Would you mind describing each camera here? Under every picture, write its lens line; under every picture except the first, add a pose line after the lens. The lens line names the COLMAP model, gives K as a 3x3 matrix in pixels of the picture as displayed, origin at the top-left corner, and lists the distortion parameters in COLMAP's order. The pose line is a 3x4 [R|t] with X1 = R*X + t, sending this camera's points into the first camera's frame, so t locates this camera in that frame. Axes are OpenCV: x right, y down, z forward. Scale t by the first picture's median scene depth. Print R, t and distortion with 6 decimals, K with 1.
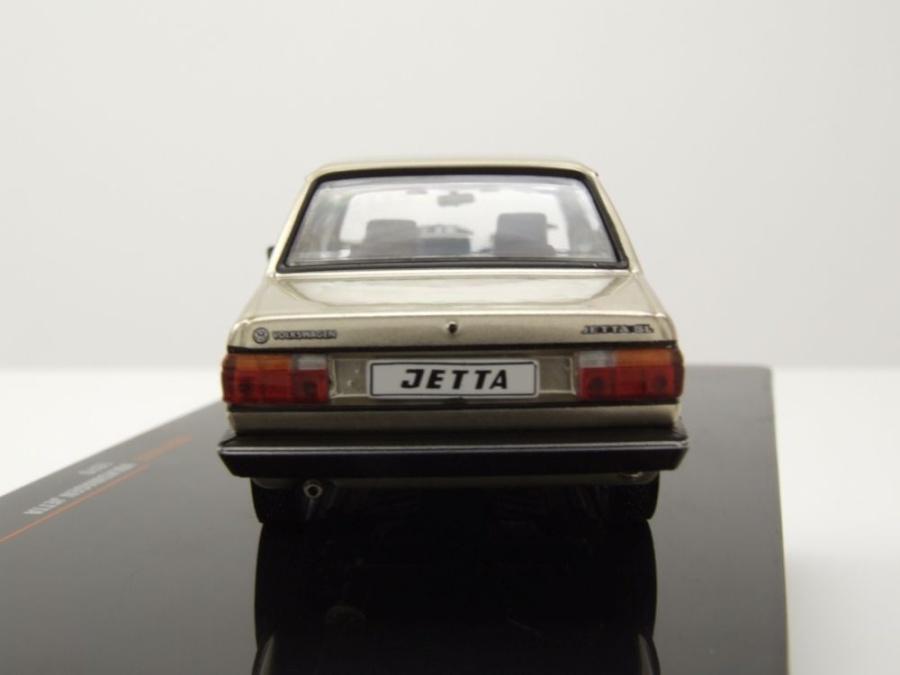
lens RADIAL K [[1404.8, 0, 449.5], [0, 1404.8, 335.4], [0, 0, 1]] dist [-0.450032, 0.000000]
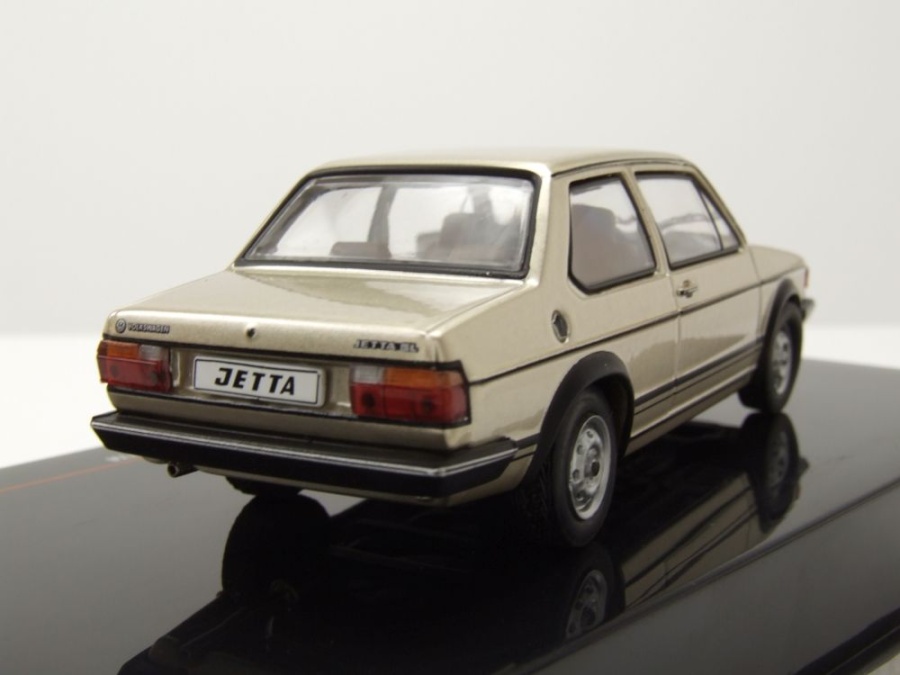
lens RADIAL K [[1404.8, 0, 450.4], [0, 1404.8, 337.1], [0, 0, 1]] dist [-0.450032, 0.000000]
pose [[0.873318, 0.075652, -0.481241, 0.624699], [-0.057076, 0.996954, 0.053147, -0.064398], [0.483796, -0.018947, 0.874976, 0.168315]]
